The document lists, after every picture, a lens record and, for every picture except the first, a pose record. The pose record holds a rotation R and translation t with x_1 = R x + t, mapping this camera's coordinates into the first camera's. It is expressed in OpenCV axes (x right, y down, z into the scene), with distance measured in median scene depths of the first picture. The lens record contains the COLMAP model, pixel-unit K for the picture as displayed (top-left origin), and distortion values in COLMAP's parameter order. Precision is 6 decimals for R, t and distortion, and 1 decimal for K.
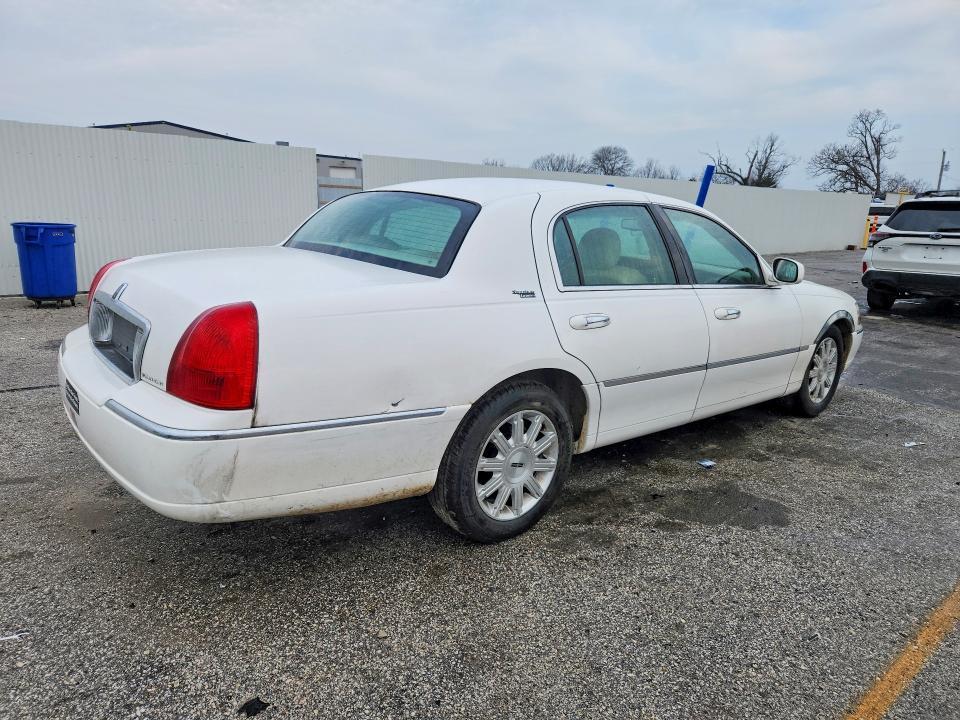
lens RADIAL K [[714.2, 0, 480.0], [0, 714.2, 360.0], [0, 0, 1]] dist [0.012716, -0.002707]
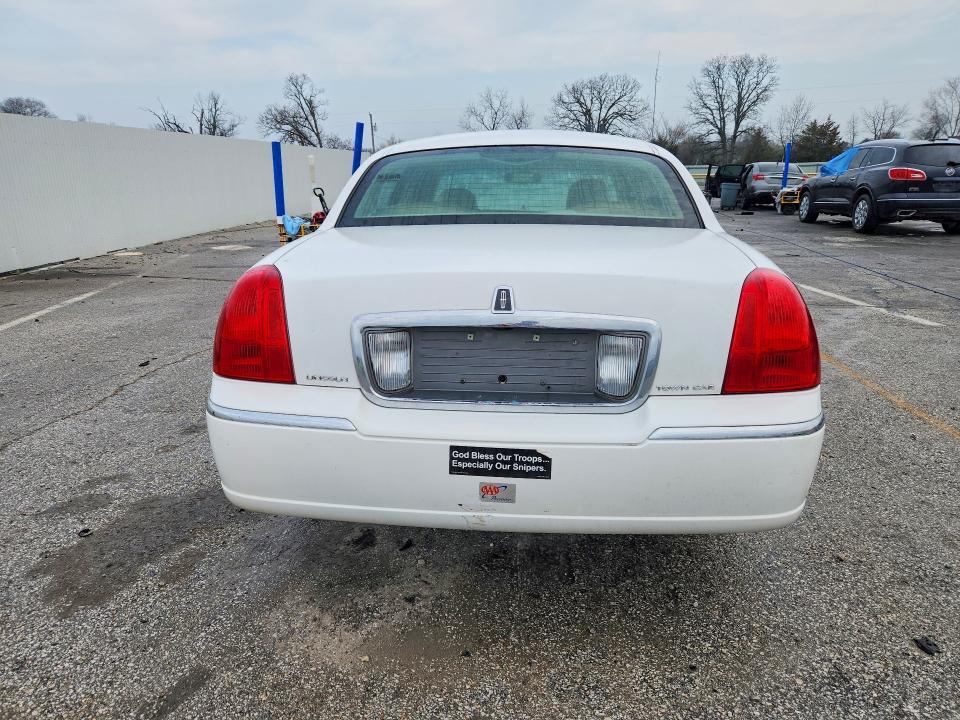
lens RADIAL K [[714.2, 0, 480.0], [0, 714.2, 360.0], [0, 0, 1]] dist [0.012716, -0.002707]
pose [[0.655323, -0.227279, 0.720344, -0.154743], [0.190604, 0.972553, 0.133454, -0.019585], [-0.730905, 0.049845, 0.680657, 0.083203]]
